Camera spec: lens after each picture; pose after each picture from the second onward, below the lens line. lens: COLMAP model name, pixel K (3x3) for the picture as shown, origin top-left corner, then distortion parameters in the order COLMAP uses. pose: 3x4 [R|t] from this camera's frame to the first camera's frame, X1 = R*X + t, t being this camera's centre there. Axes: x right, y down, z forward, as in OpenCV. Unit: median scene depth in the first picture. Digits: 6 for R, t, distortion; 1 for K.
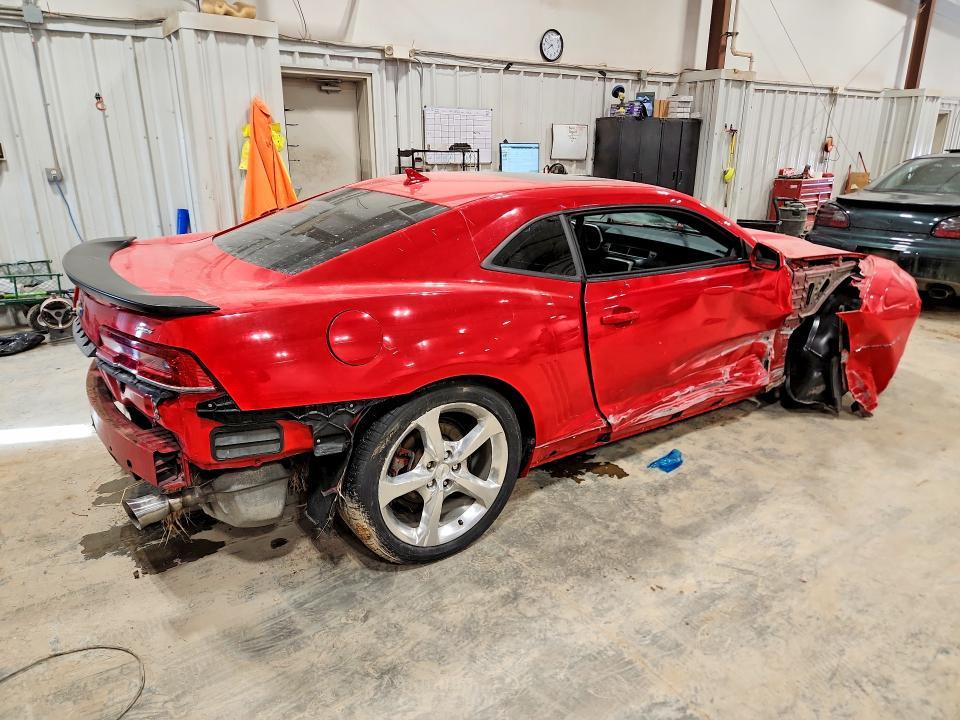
lens RADIAL K [[640.2, 0, 476.3], [0, 640.2, 356.0], [0, 0, 1]] dist [0.022784, -0.014890]
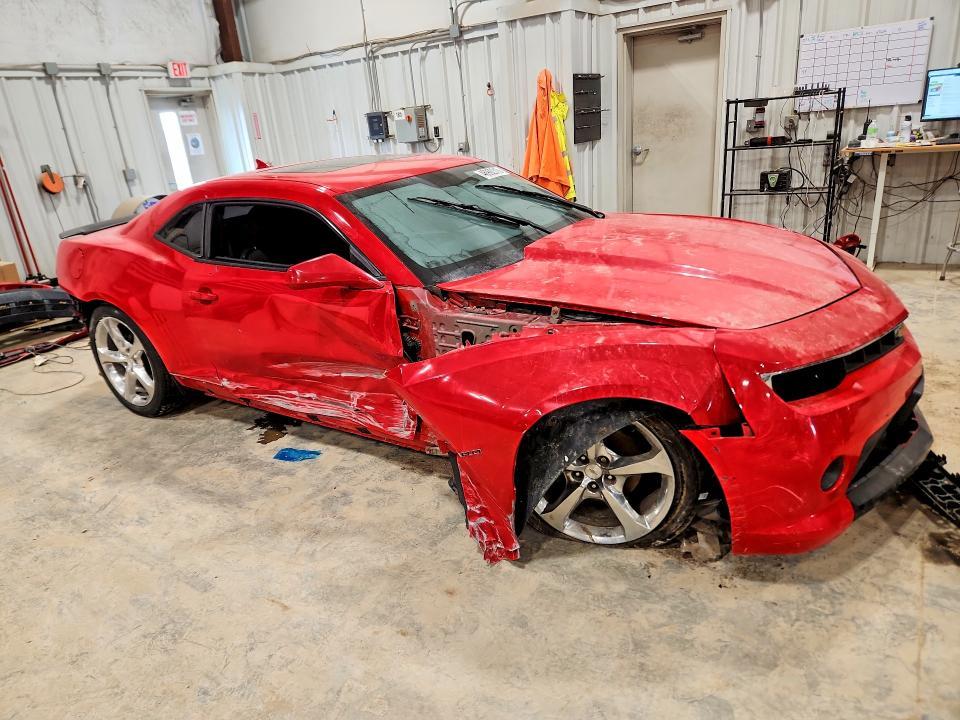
lens RADIAL K [[640.2, 0, 475.1], [0, 640.2, 363.4], [0, 0, 1]] dist [0.022784, -0.014890]
pose [[0.381257, 0.288531, -0.878290, 1.211541], [-0.196667, 0.953615, 0.227905, -0.252915], [0.903308, 0.085840, 0.420317, 0.781245]]
